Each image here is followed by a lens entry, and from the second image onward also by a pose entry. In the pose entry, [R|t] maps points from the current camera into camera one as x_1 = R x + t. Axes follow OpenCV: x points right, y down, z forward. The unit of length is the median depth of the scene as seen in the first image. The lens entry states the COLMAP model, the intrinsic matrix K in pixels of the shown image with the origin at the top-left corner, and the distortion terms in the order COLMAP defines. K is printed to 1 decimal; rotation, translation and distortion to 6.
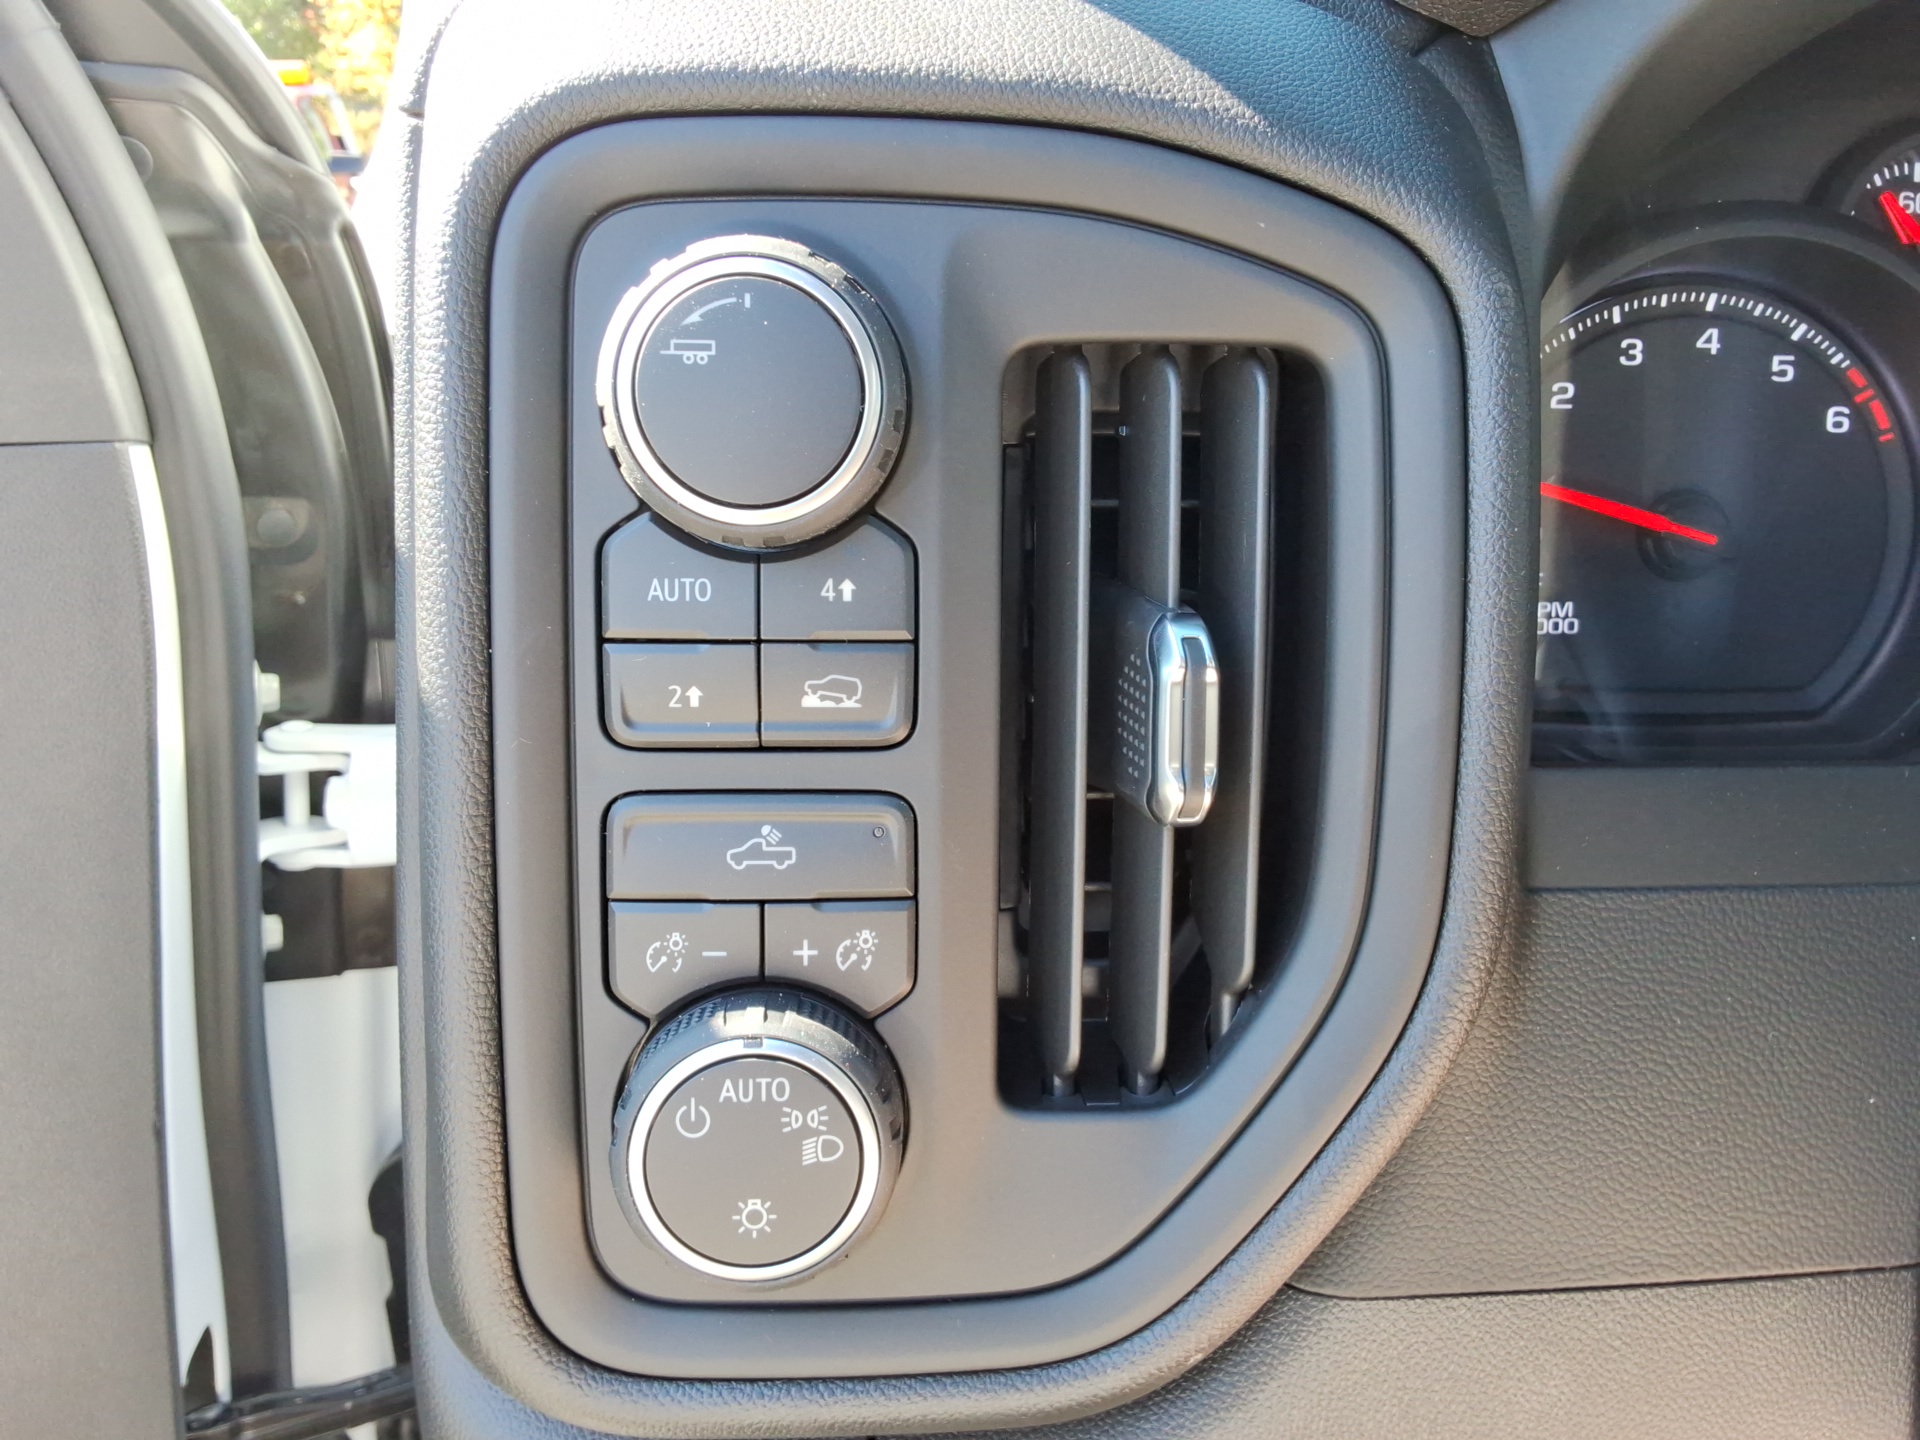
lens RADIAL K [[1597.3, 0, 971.5], [0, 1597.3, 716.6], [0, 0, 1]] dist [0.013249, -0.027243]
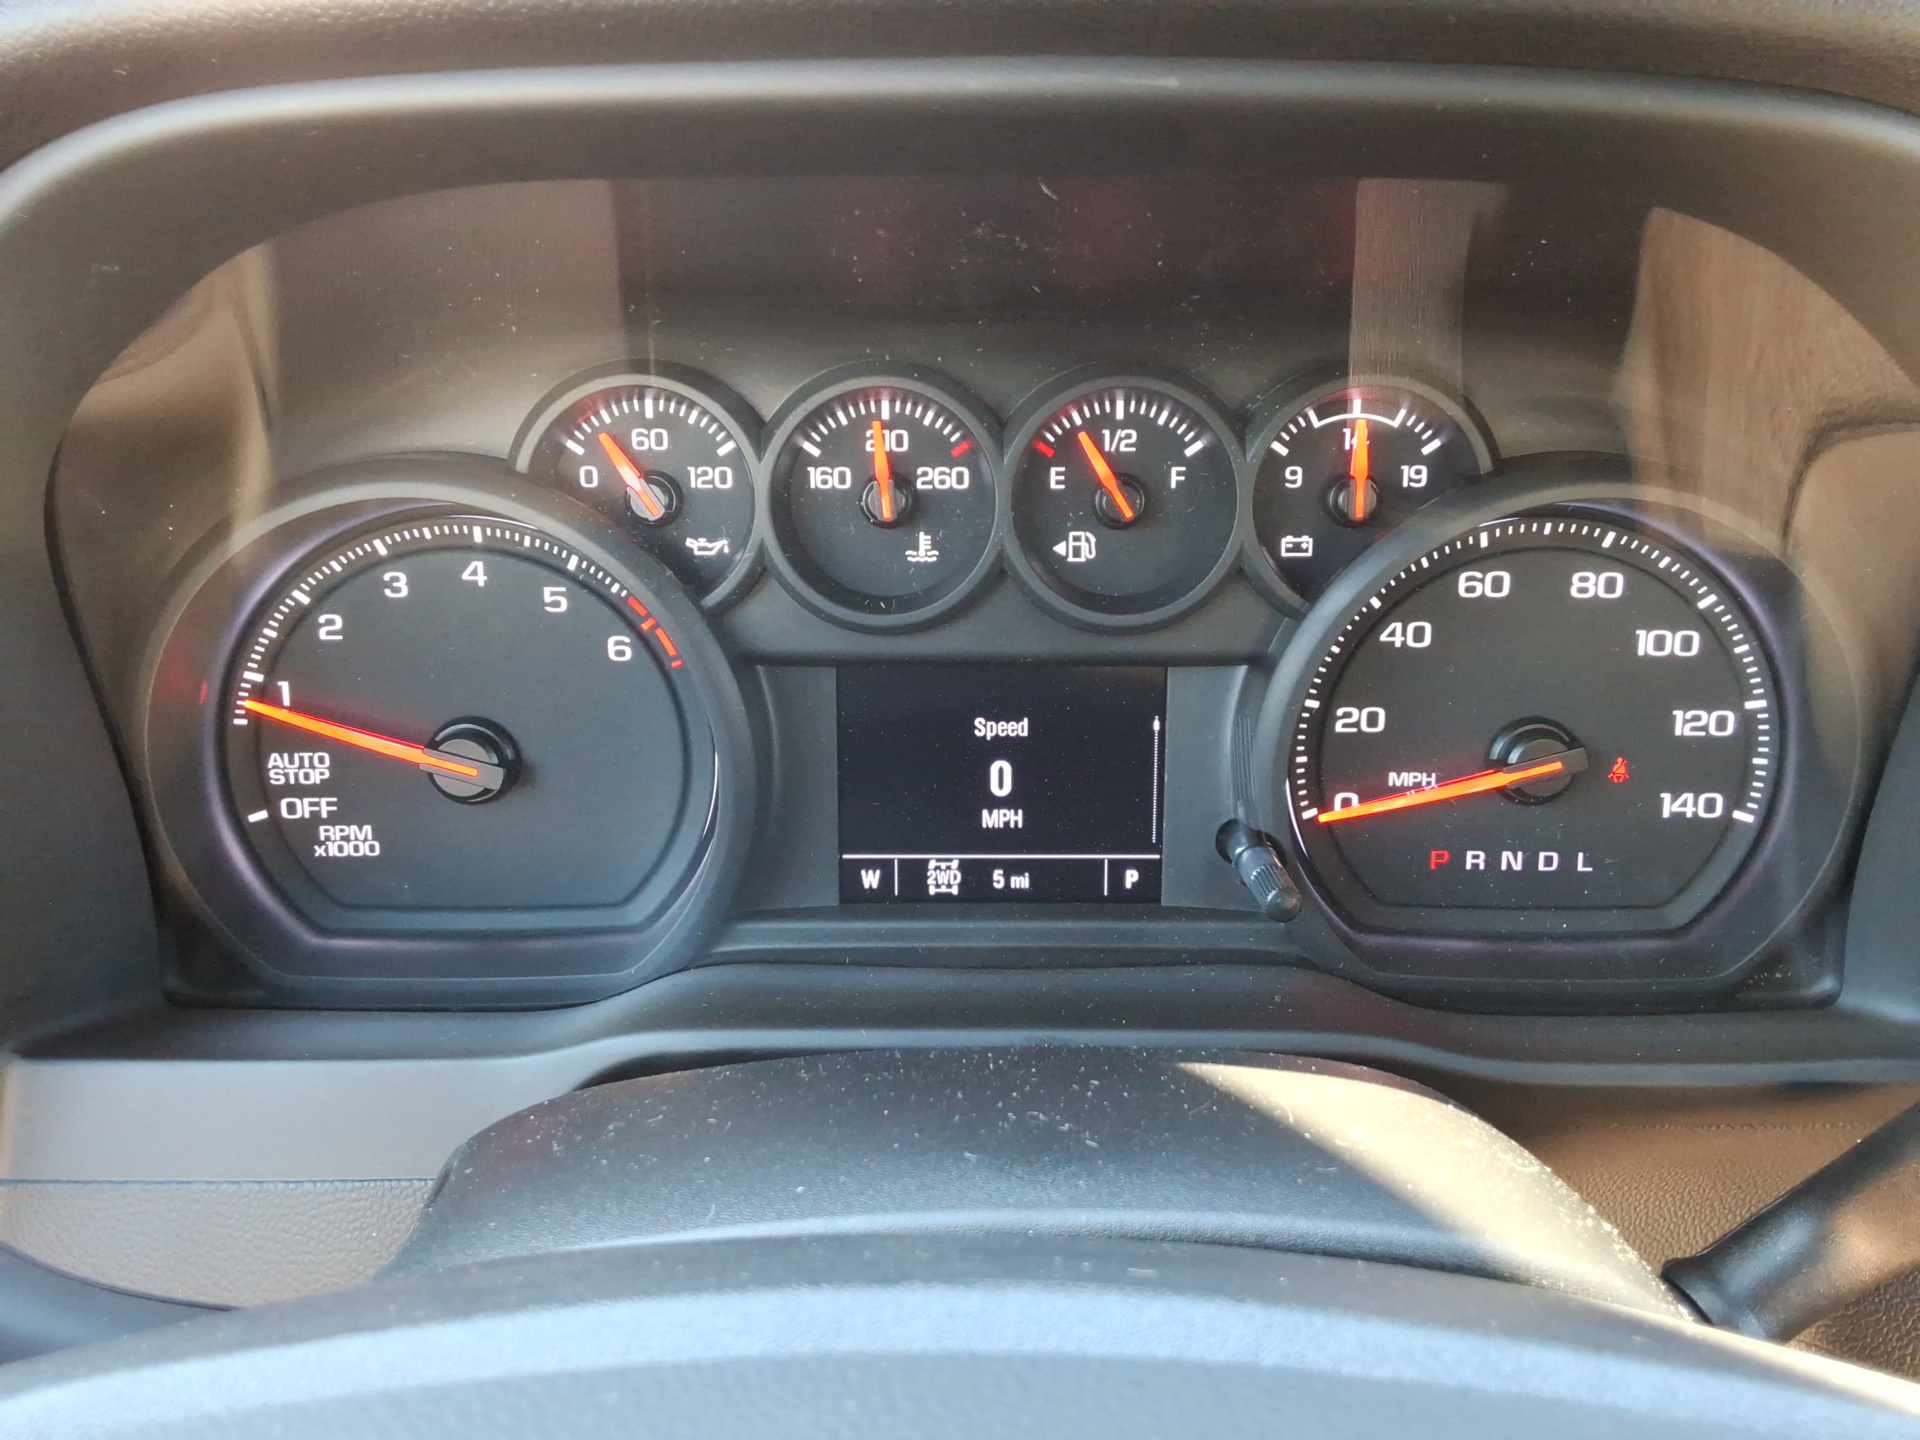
lens RADIAL K [[1546.2, 0, 964.9], [0, 1546.2, 708.9], [0, 0, 1]] dist [0.102049, -0.155623]
pose [[0.997869, 0.005268, -0.065038, 0.832164], [-0.002274, 0.998938, 0.046013, -0.195638], [0.065211, -0.045767, 0.996821, 0.041834]]
